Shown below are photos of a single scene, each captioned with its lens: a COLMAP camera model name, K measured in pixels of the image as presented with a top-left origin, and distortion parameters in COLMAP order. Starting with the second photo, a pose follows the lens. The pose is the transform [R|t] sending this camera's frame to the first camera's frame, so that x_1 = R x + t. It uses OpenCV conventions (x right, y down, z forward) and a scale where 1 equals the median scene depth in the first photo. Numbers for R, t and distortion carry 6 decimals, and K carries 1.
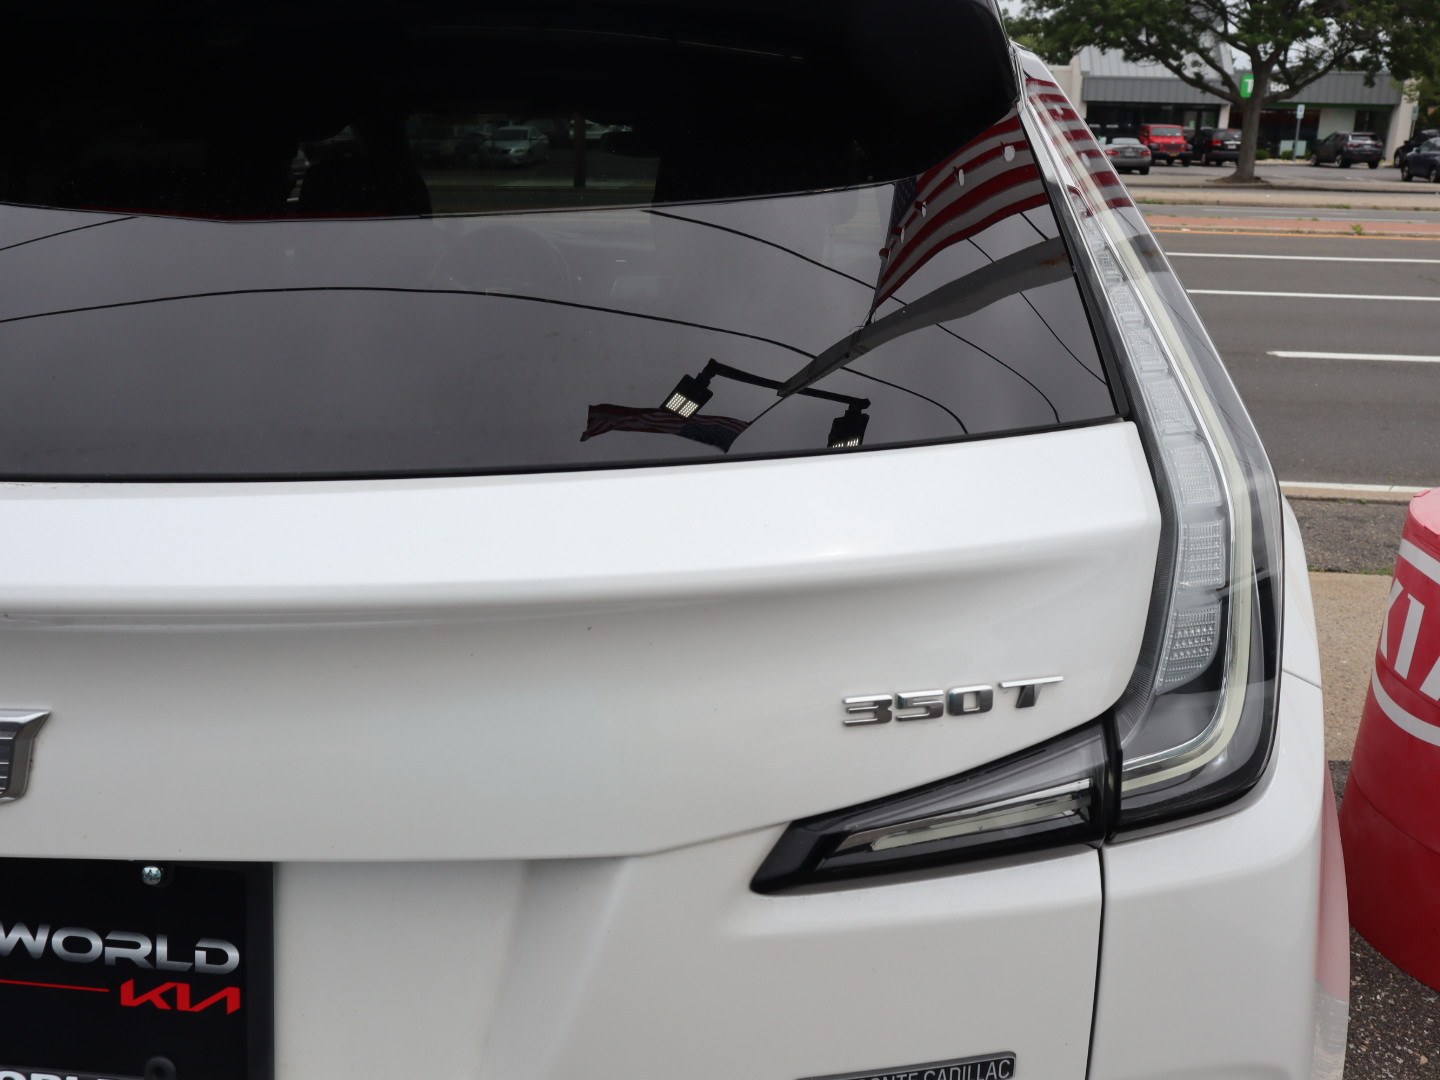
lens RADIAL K [[1281.2, 0, 720.0], [0, 1281.2, 540.0], [0, 0, 1]] dist [-0.110203, 0.093467]
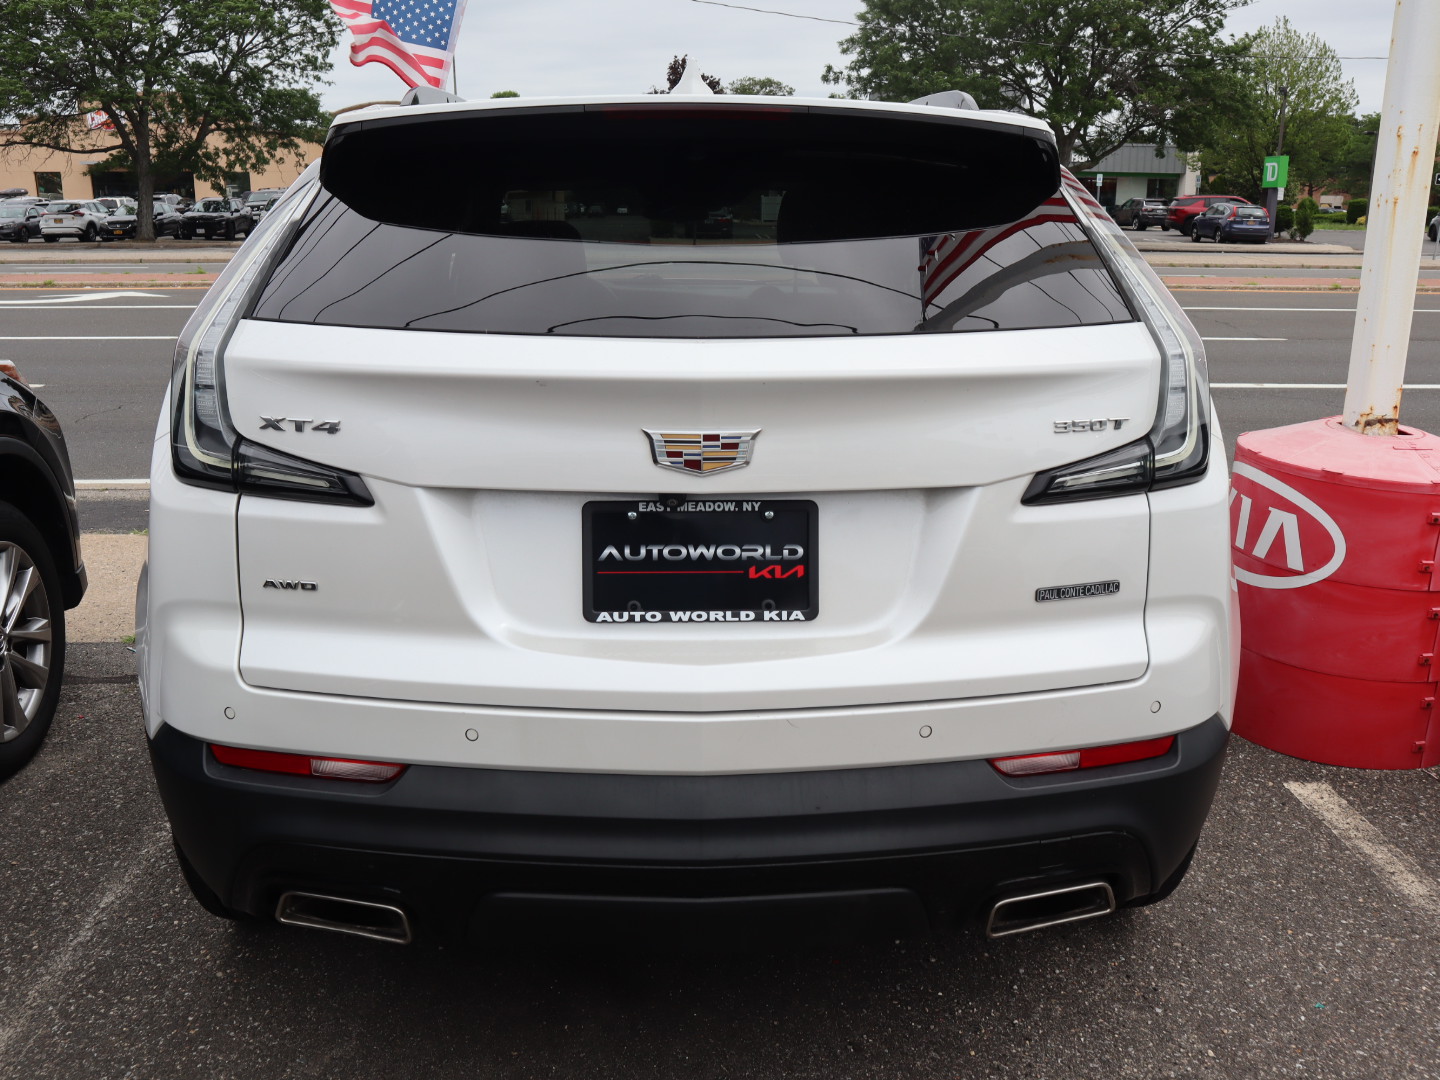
lens RADIAL K [[1243.7, 0, 720.0], [0, 1243.7, 540.0], [0, 0, 1]] dist [-0.109035, 0.083625]
pose [[0.992015, -0.040321, 0.119501, -0.031012], [0.045793, 0.998008, -0.043396, 0.015483], [-0.117513, 0.048522, 0.991885, -0.048212]]
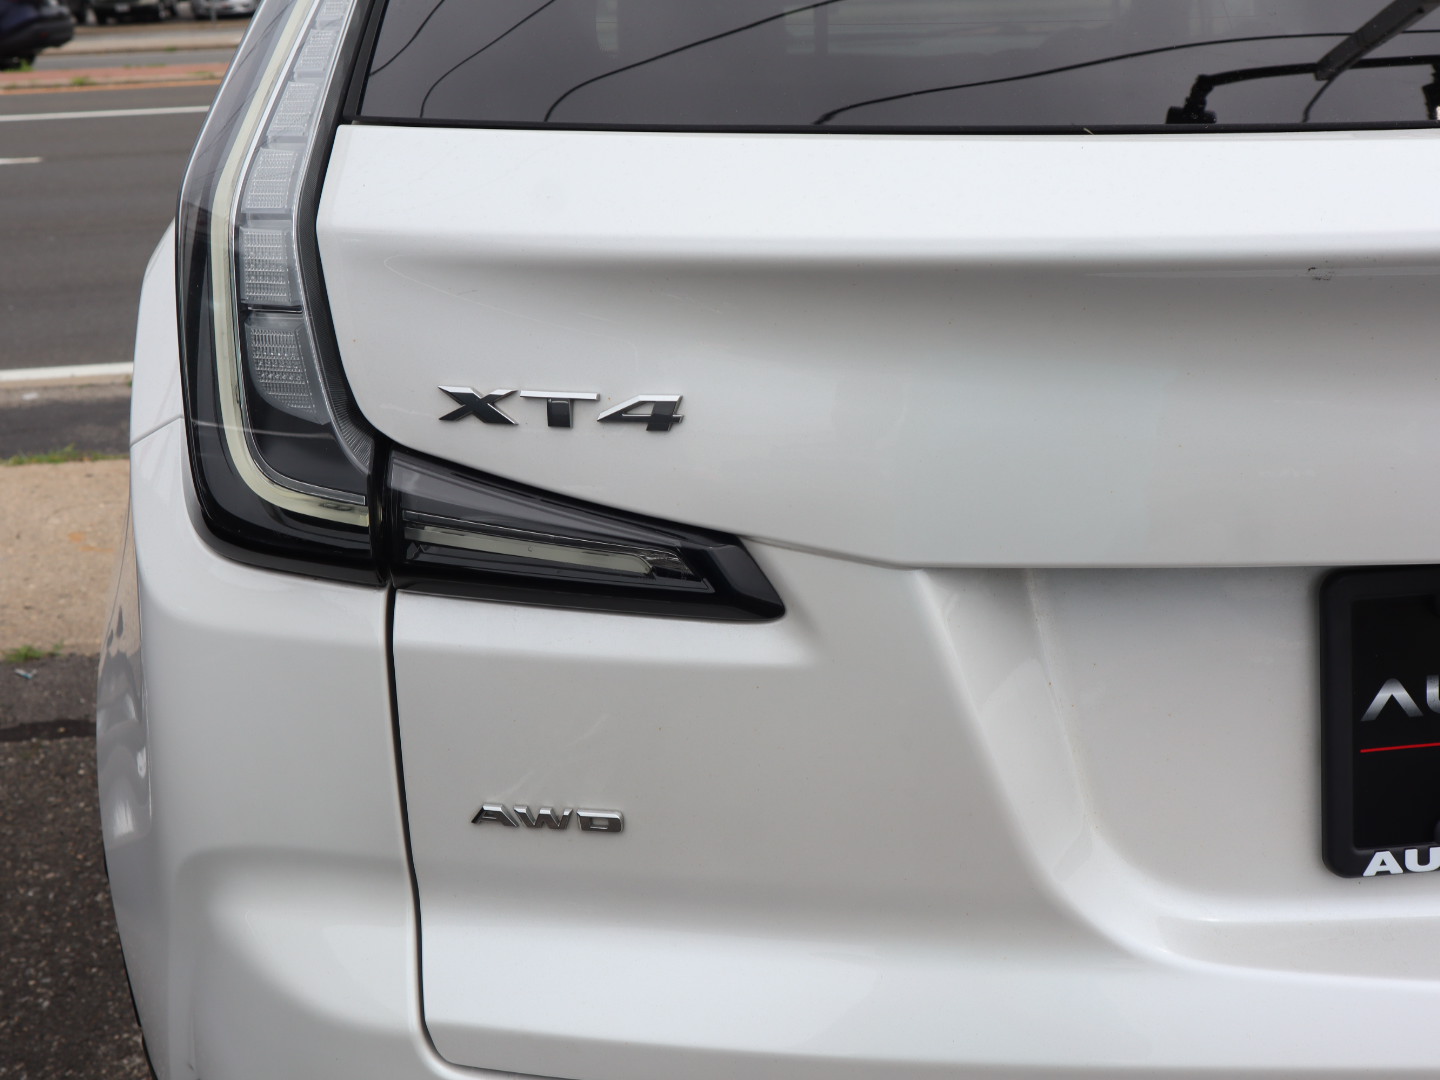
lens RADIAL K [[1526.6, 0, 720.0], [0, 1526.6, 540.0], [0, 0, 1]] dist [-0.028025, 0.026838]
pose [[0.987340, -0.106232, 0.117789, -0.050689], [0.099910, 0.993284, 0.058353, 0.003730], [-0.123197, -0.045846, 0.991323, 0.000825]]
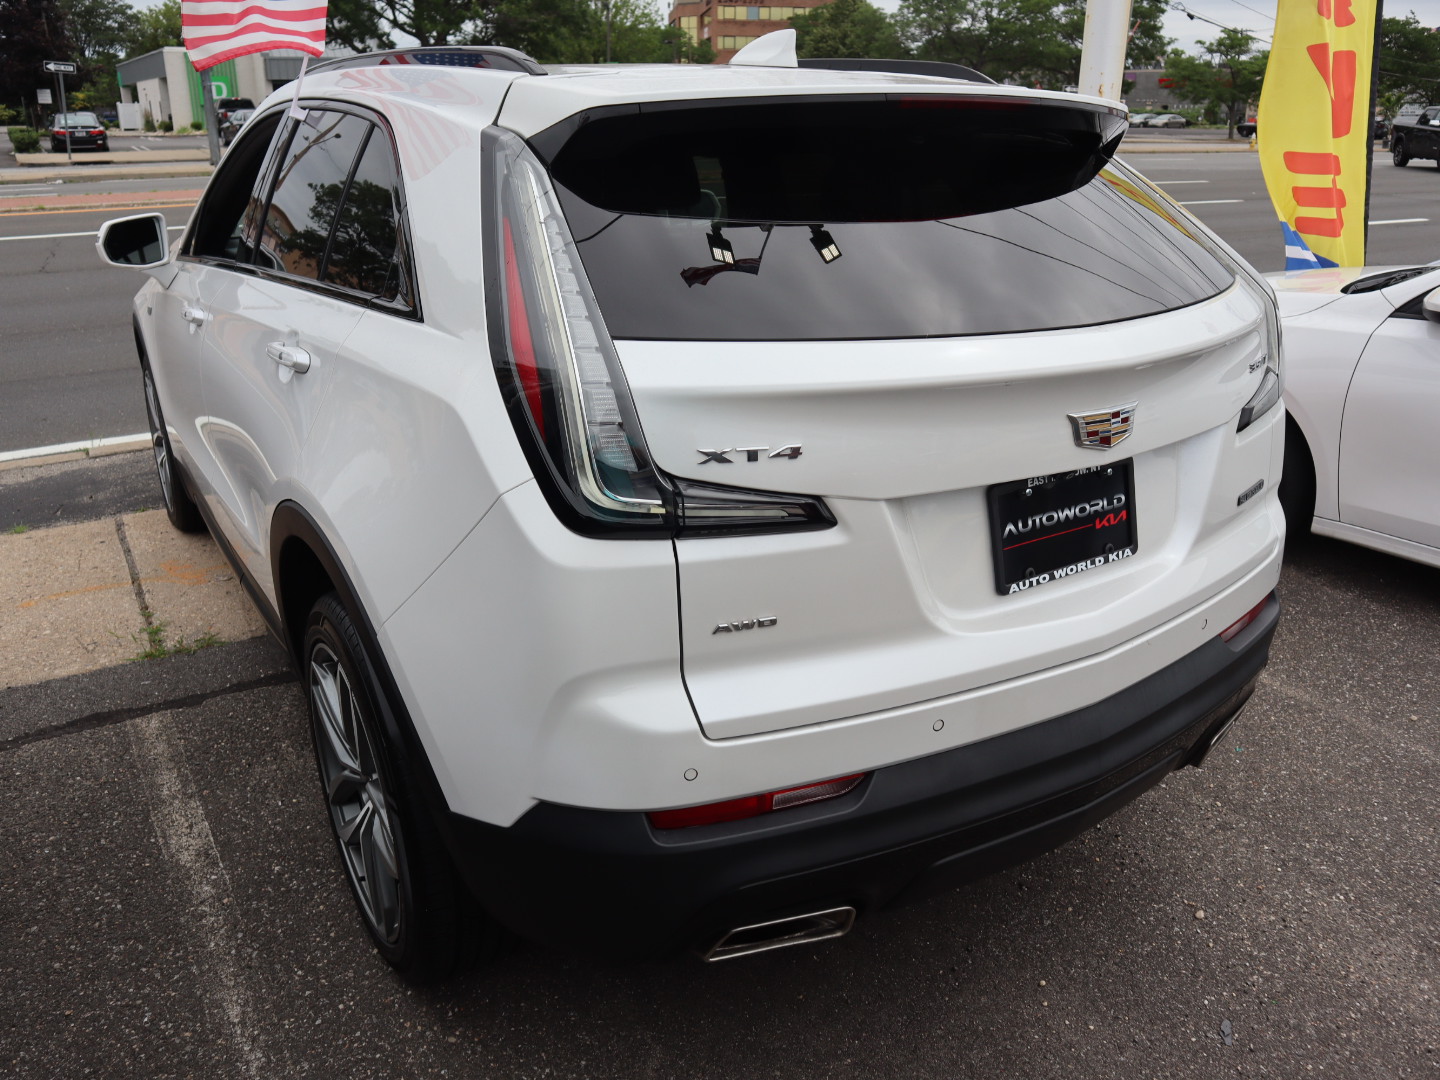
lens RADIAL K [[1110.5, 0, 720.0], [0, 1110.5, 540.0], [0, 0, 1]] dist [-0.118506, 0.073693]
pose [[0.796719, -0.231270, 0.558348, -0.092819], [0.192221, 0.972878, 0.128686, -0.001993], [-0.572966, 0.004800, 0.819565, -0.016751]]
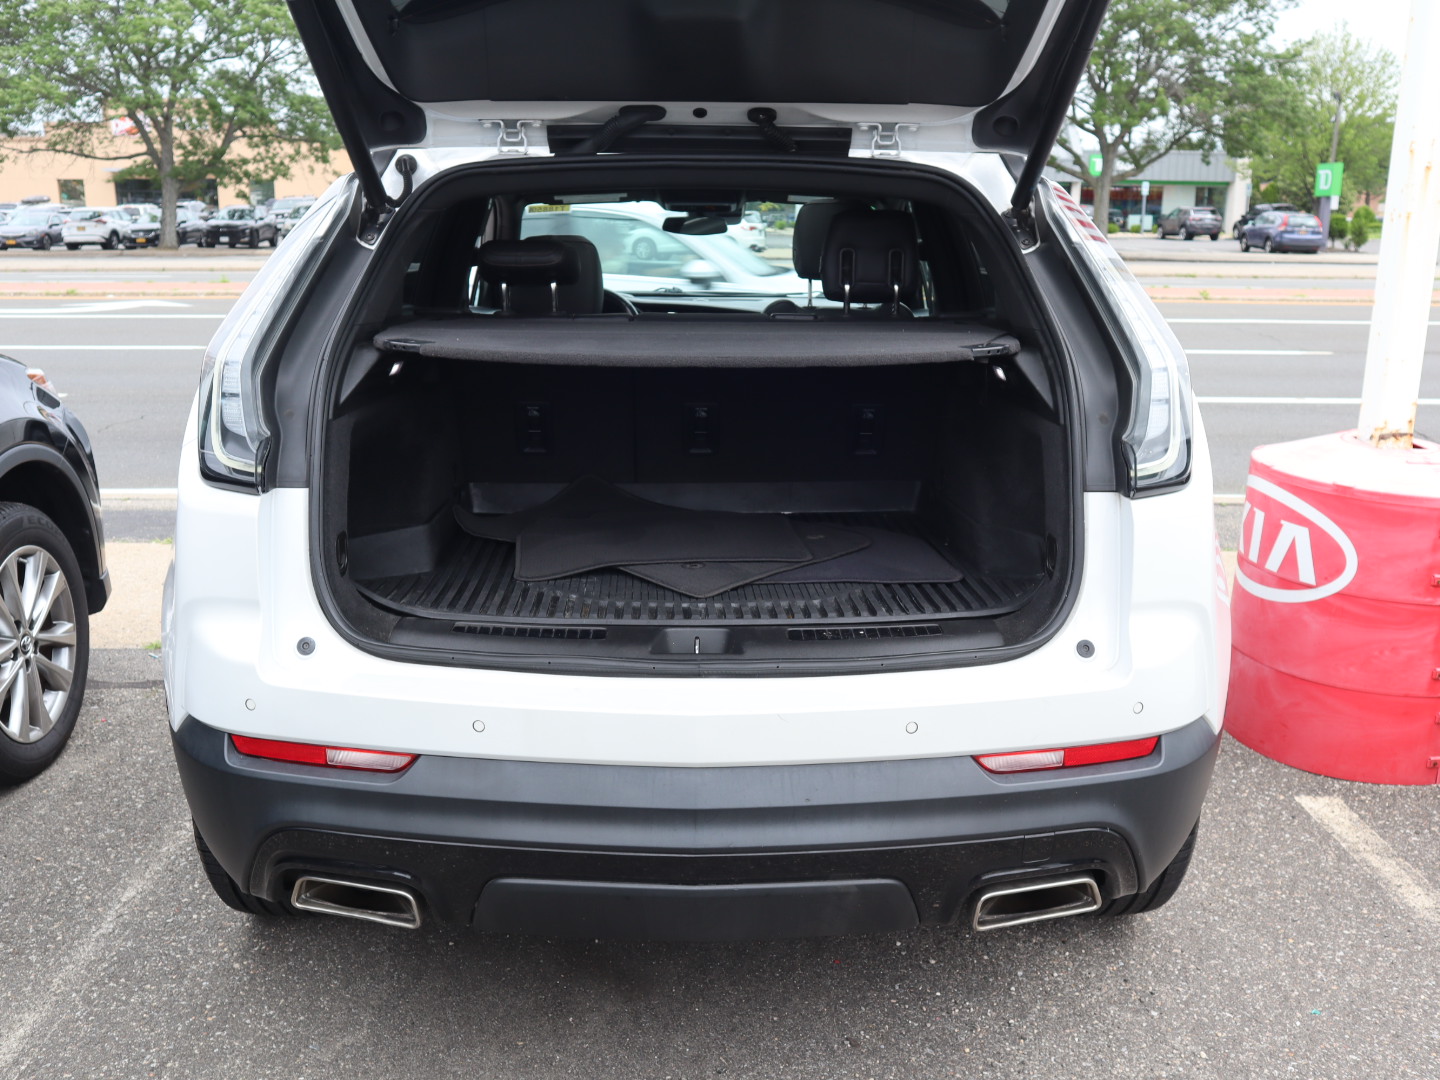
lens RADIAL K [[1281.2, 0, 720.0], [0, 1281.2, 540.0], [0, 0, 1]] dist [-0.110203, 0.093467]
pose [[0.994952, -0.031969, 0.095120, -0.029279], [0.037628, 0.997589, -0.058304, 0.016988], [-0.093027, 0.061589, 0.993757, -0.055383]]
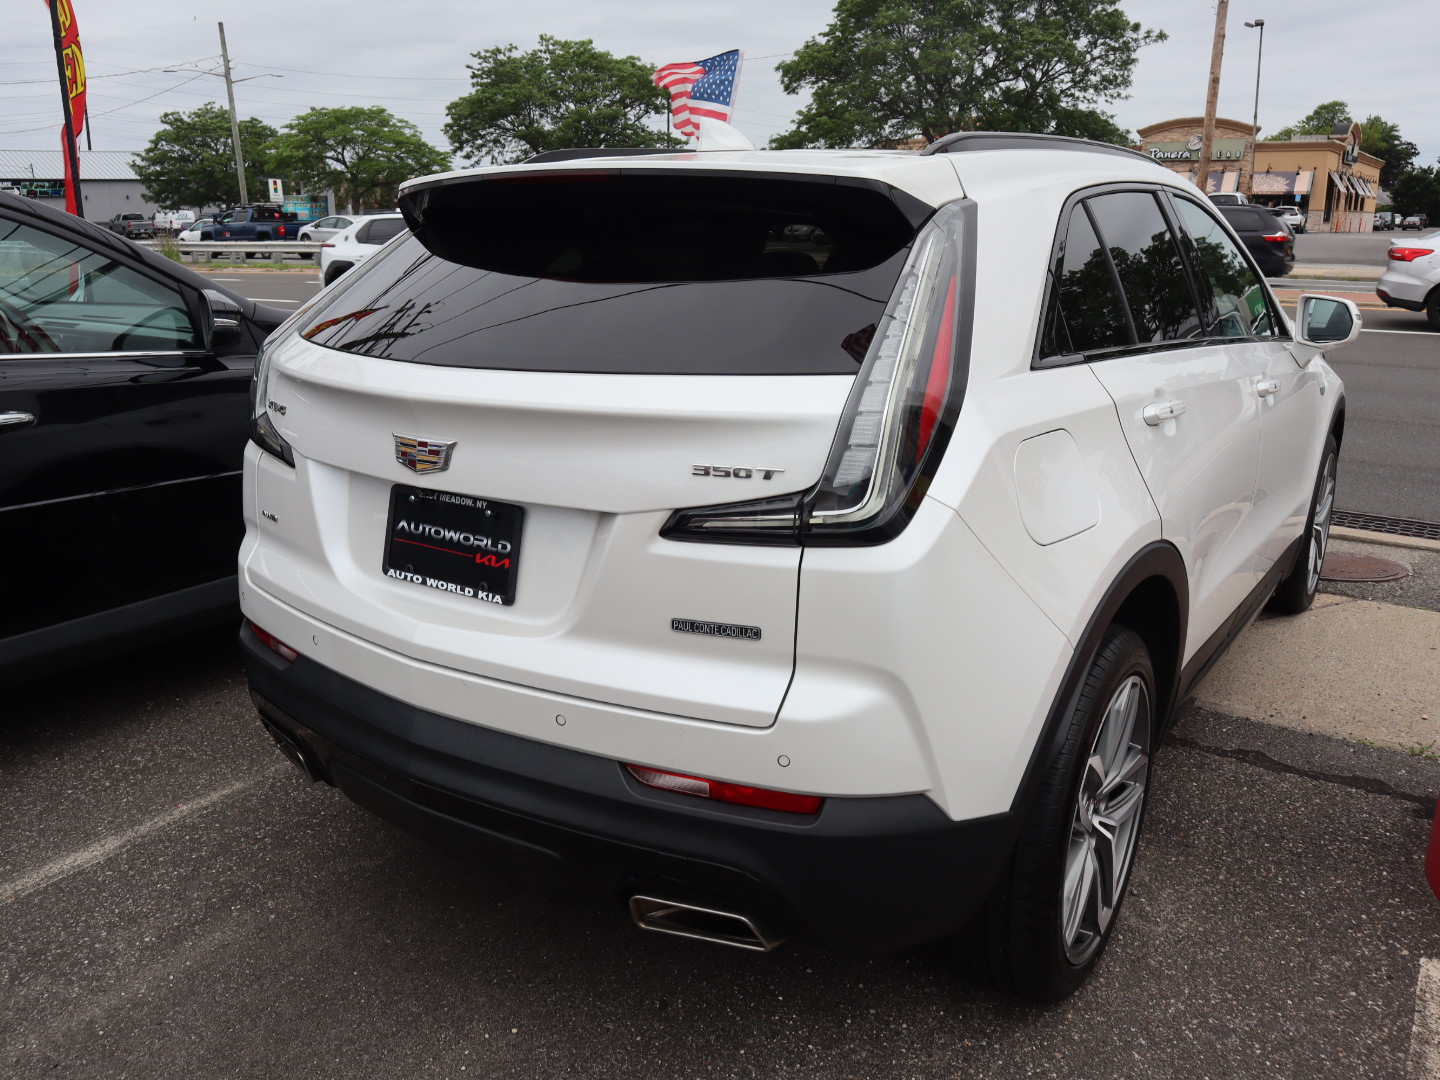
lens RADIAL K [[1177.1, 0, 720.0], [0, 1177.1, 540.0], [0, 0, 1]] dist [-0.181536, 0.148104]
pose [[0.870052, 0.115903, -0.479141, 0.047830], [-0.134996, 0.990831, -0.005454, 0.010253], [0.474116, 0.069428, 0.877721, -0.039951]]
